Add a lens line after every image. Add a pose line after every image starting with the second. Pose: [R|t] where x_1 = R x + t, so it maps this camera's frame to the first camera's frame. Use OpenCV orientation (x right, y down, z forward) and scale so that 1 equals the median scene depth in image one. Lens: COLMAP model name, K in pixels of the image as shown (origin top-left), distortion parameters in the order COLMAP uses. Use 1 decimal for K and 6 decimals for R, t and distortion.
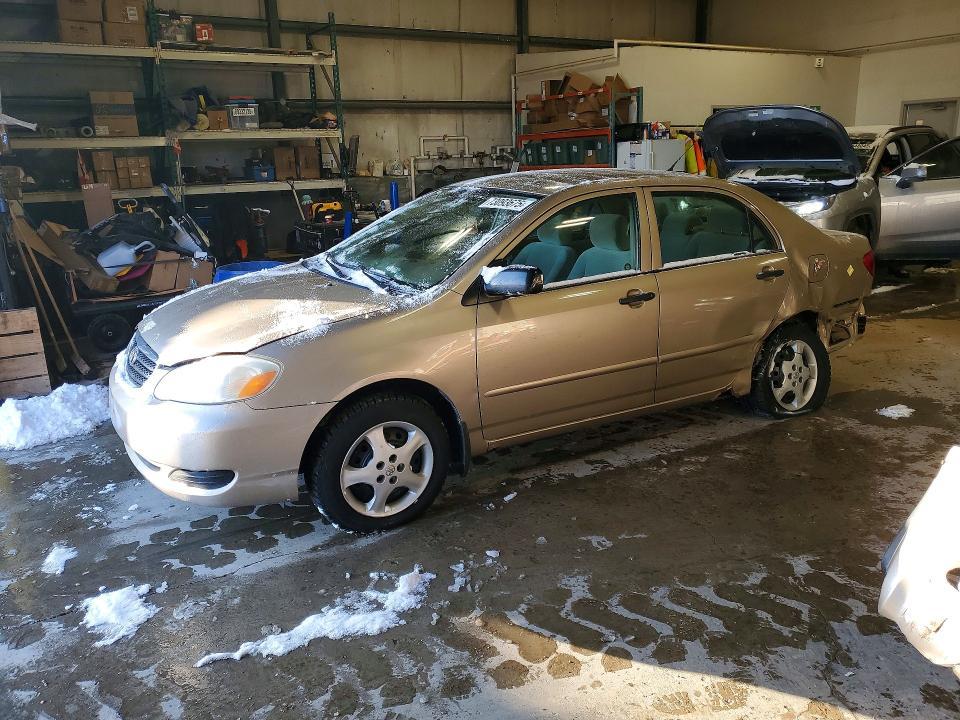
lens RADIAL K [[753.2, 0, 480.0], [0, 753.2, 360.0], [0, 0, 1]] dist [0.015535, 0.002257]
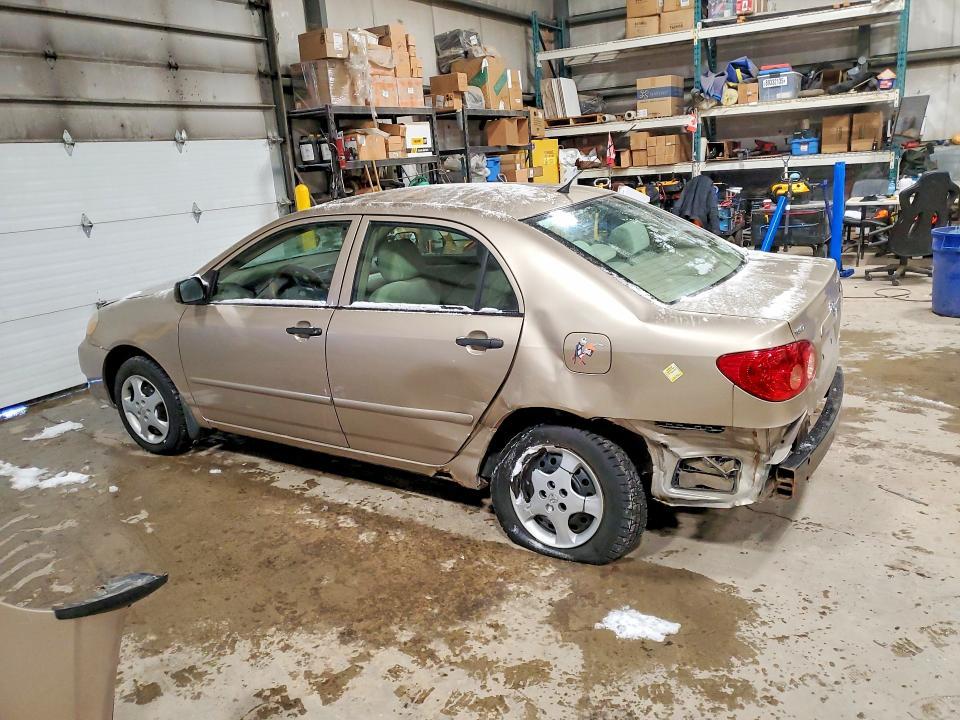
lens RADIAL K [[743.2, 0, 480.0], [0, 743.2, 360.0], [0, 0, 1]] dist [0.025754, -0.004758]
pose [[0.468038, 0.235713, -0.851693, 0.999477], [-0.180482, 0.968953, 0.168983, -0.218269], [0.865082, 0.074625, 0.496049, 0.637935]]
